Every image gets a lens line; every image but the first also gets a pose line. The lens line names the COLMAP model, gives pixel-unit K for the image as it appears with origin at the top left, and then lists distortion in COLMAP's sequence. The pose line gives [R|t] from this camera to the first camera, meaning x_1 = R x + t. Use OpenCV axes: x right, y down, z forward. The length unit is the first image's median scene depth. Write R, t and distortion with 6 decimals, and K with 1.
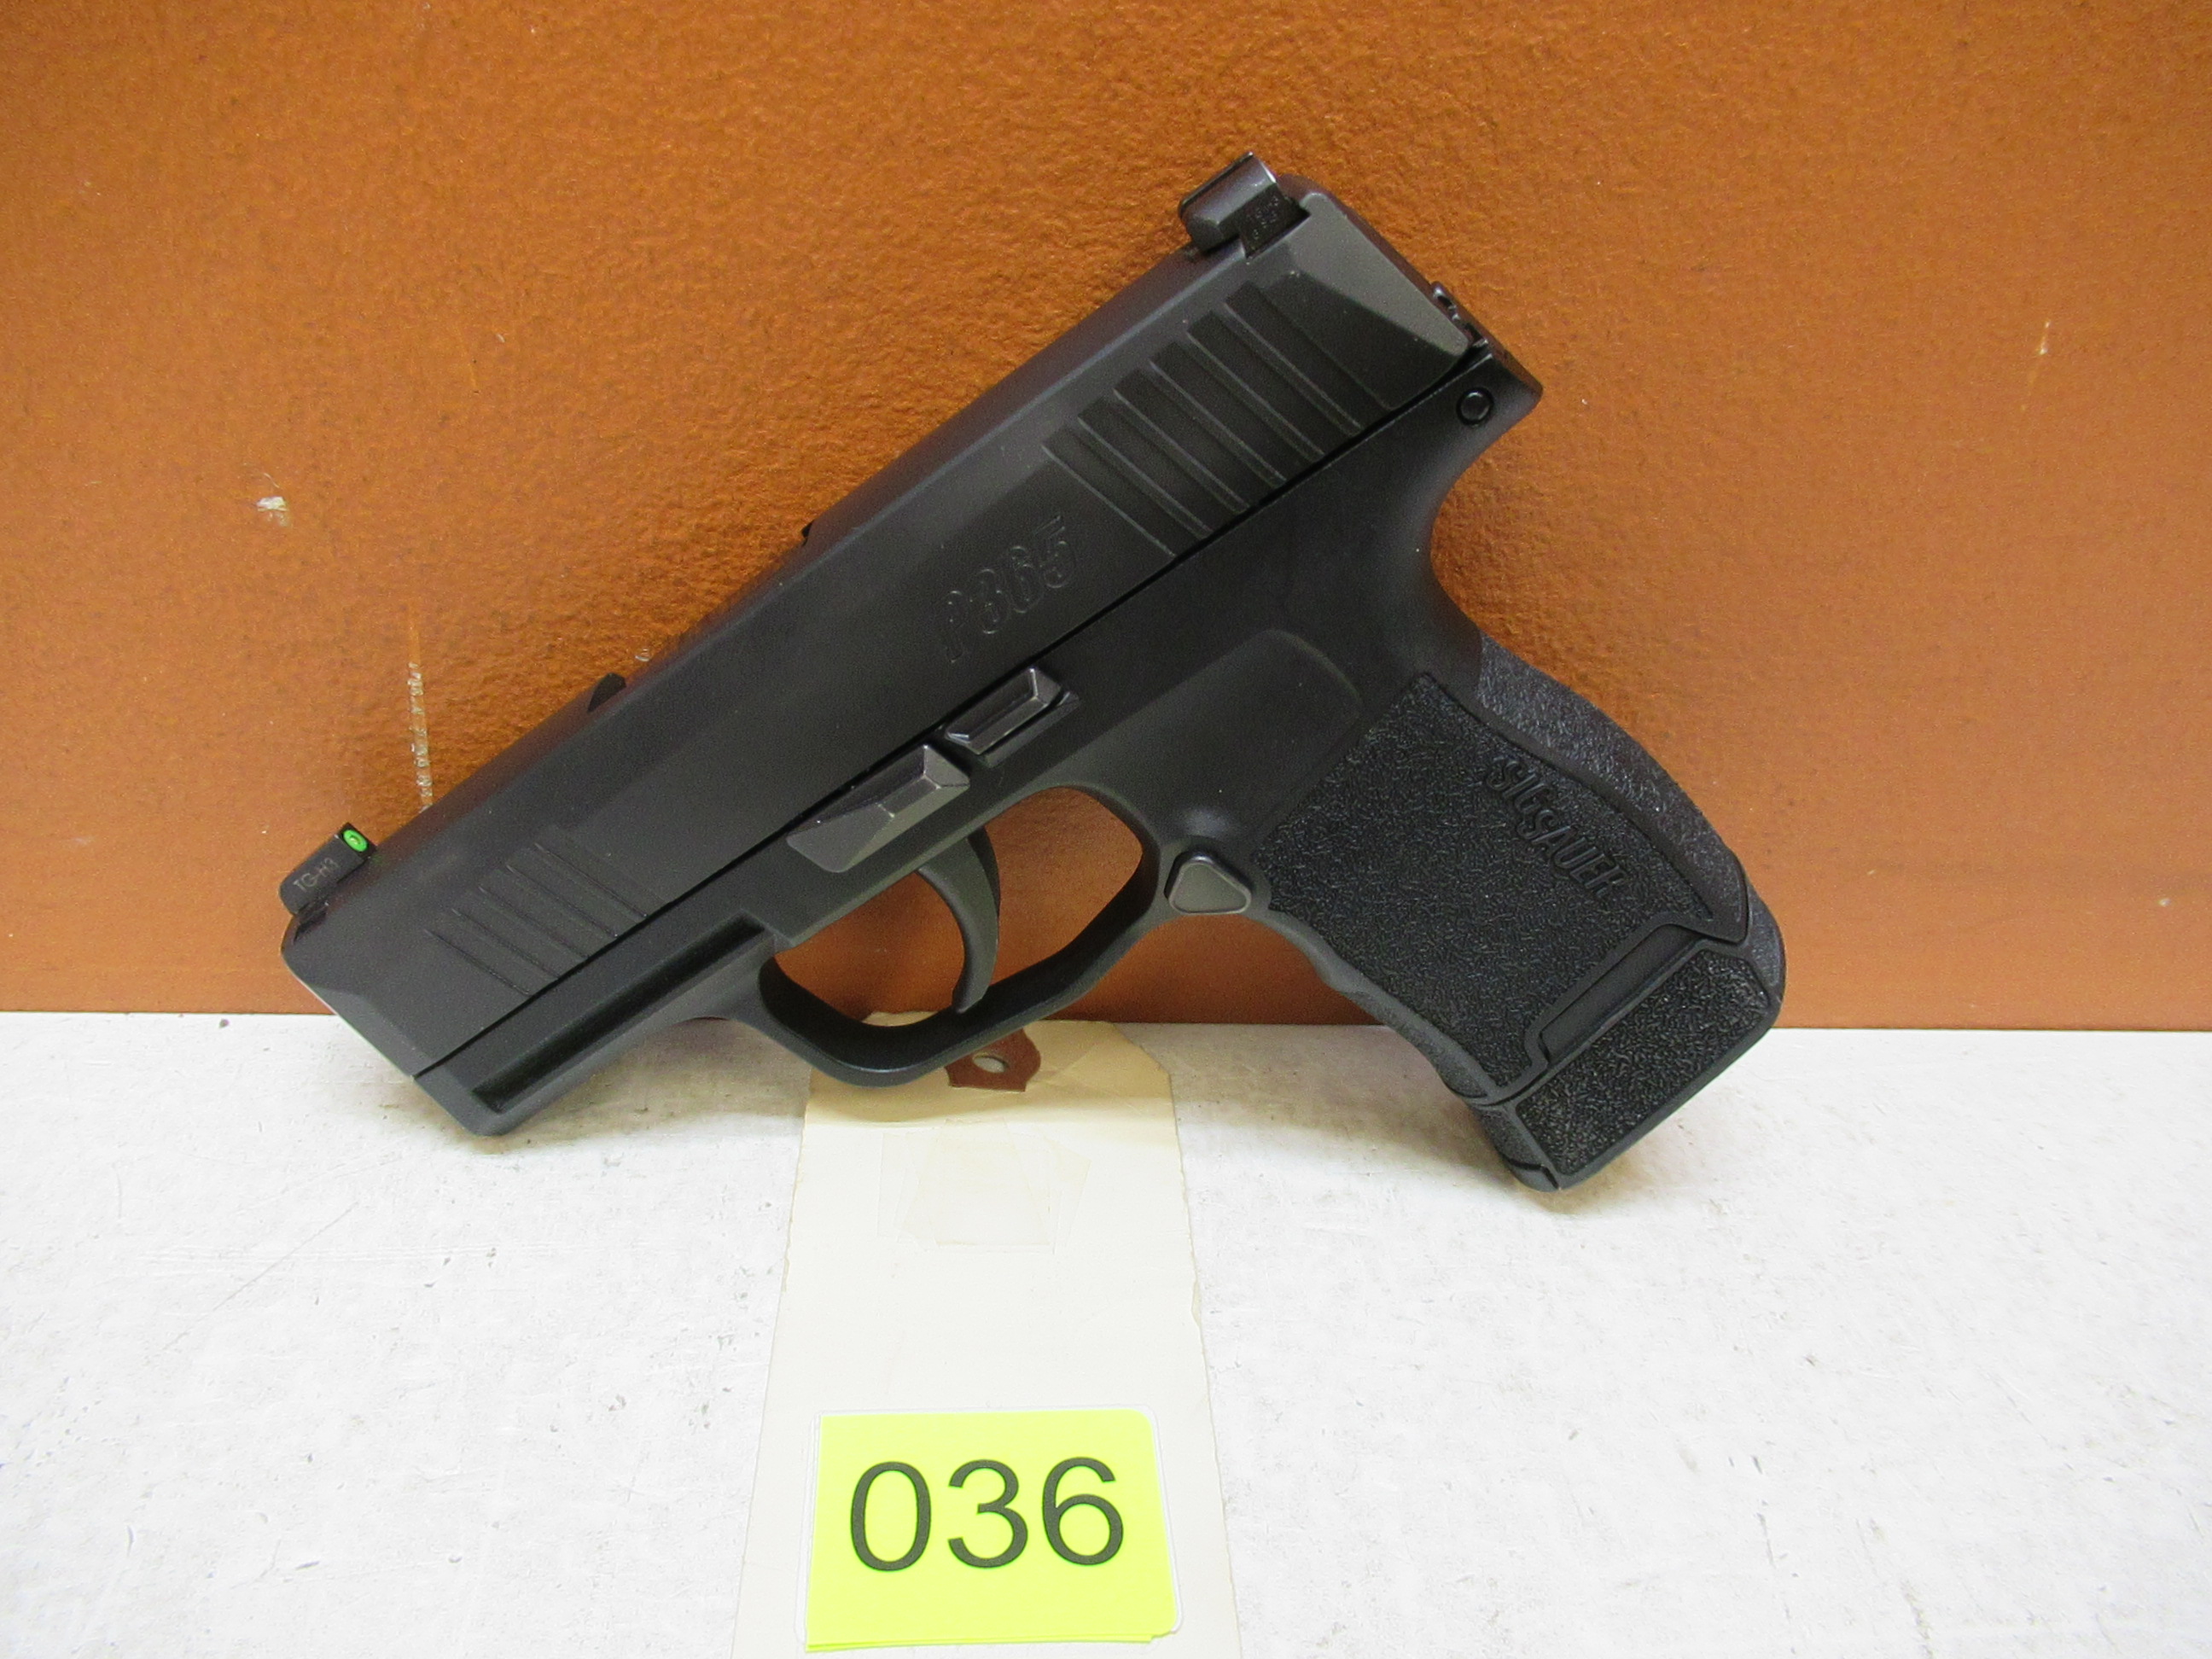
lens RADIAL K [[1641.8, 0, 1088.1], [0, 1641.8, 846.5], [0, 0, 1]] dist [-0.002617, -0.003703]
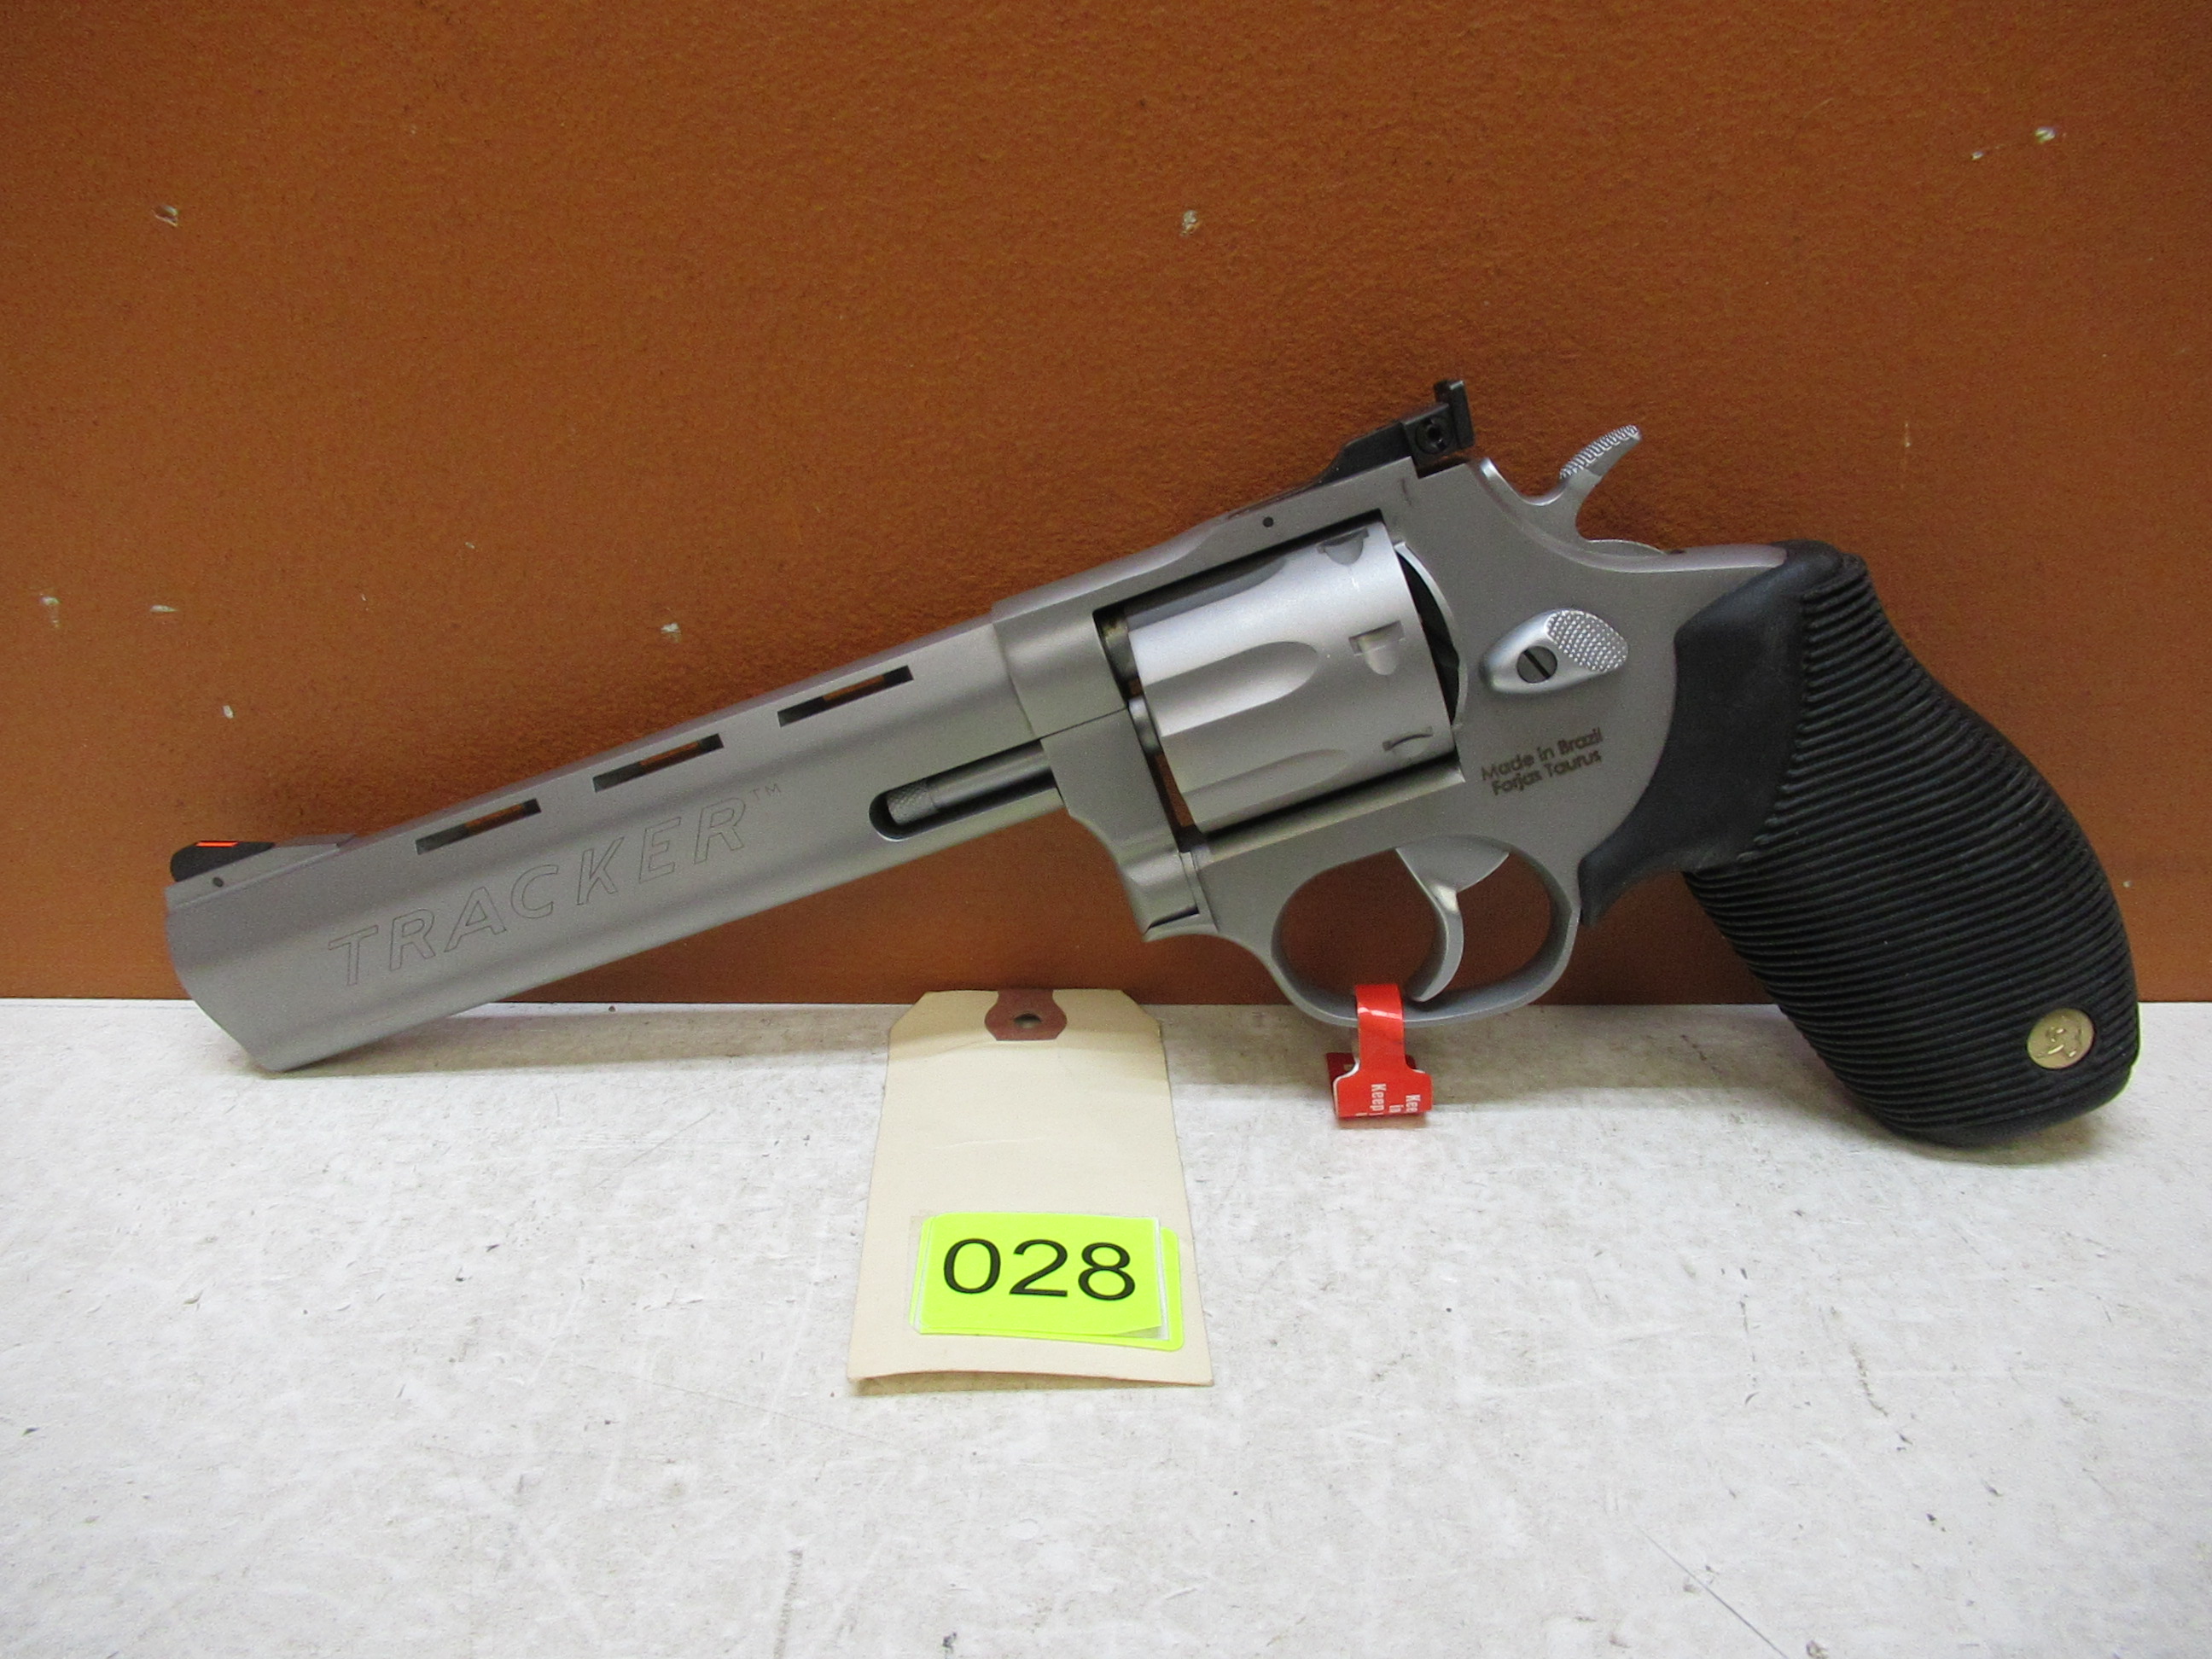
lens RADIAL K [[1641.8, 0, 1095.6], [0, 1641.8, 859.5], [0, 0, 1]] dist [-0.002617, -0.003703]
pose [[0.989509, -0.043055, -0.137907, 0.092551], [0.023242, 0.989567, -0.142185, 0.226786], [0.142590, 0.137489, 0.980186, -0.402858]]
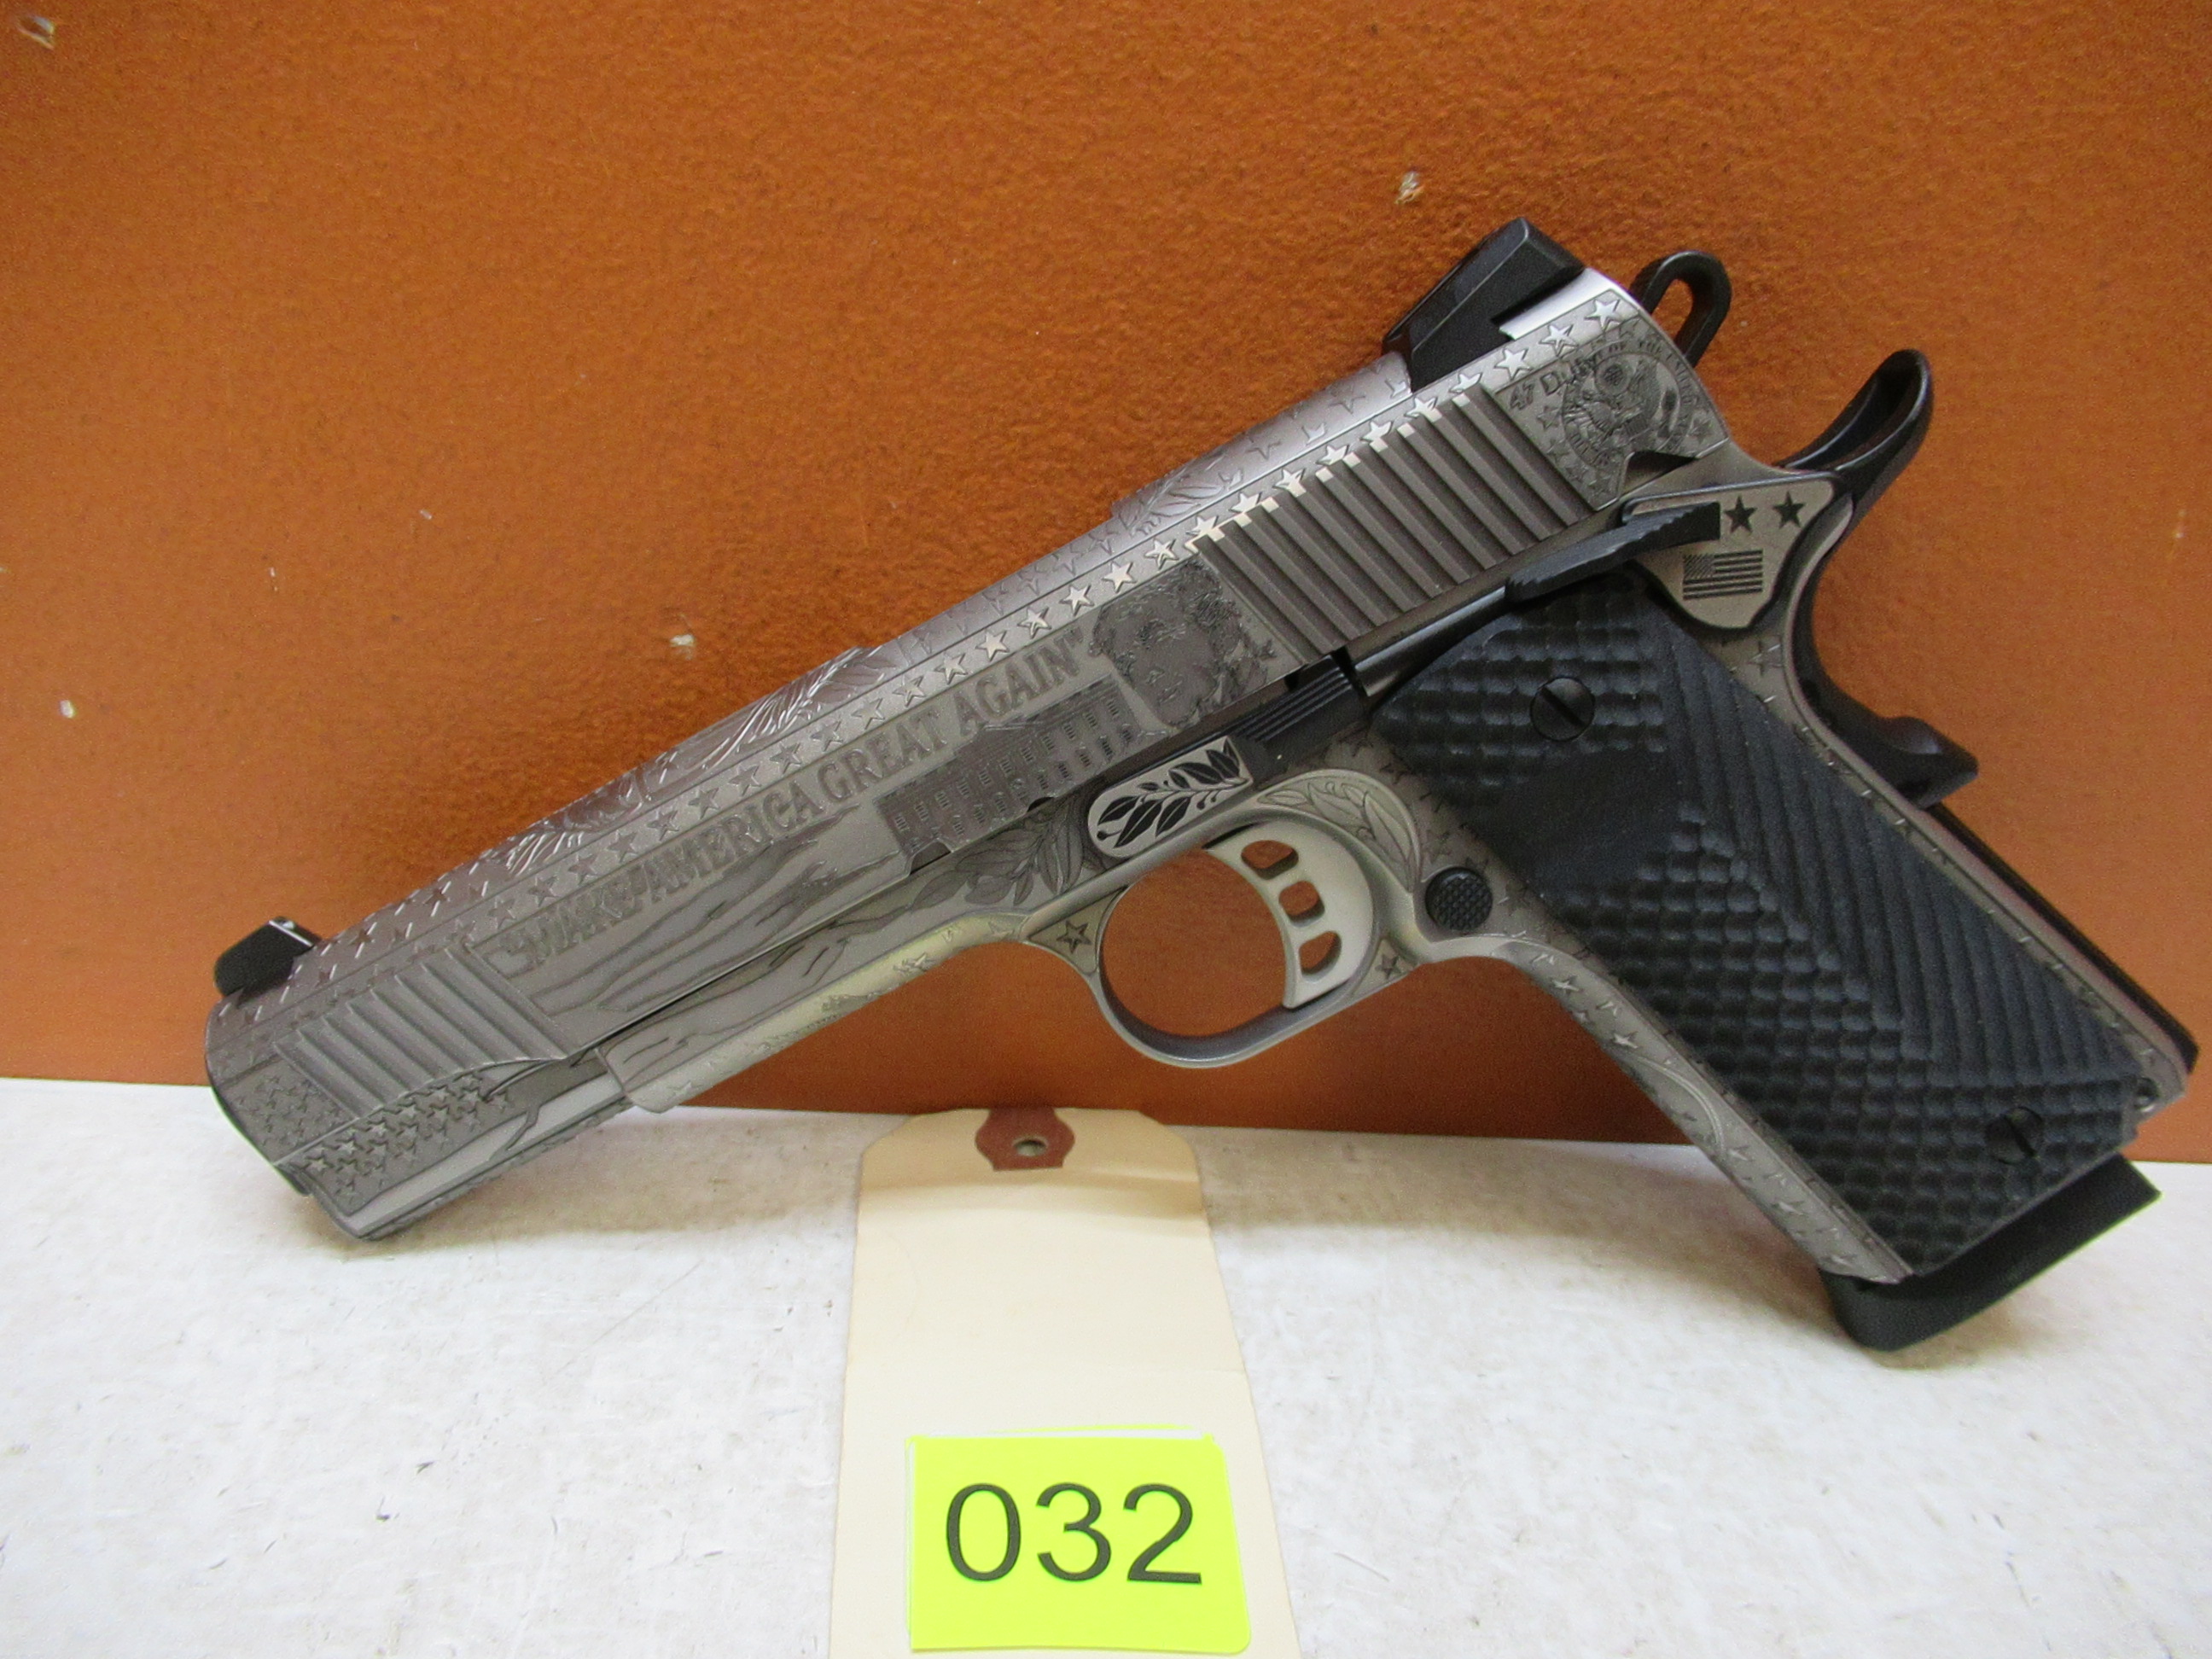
lens RADIAL K [[1641.8, 0, 1090.3], [0, 1641.8, 851.8], [0, 0, 1]] dist [-0.002617, -0.003703]
pose [[0.999730, 0.013097, -0.019217, -0.177421], [-0.015733, 0.989435, -0.144123, 0.106696], [0.017126, 0.144386, 0.989373, -0.144104]]
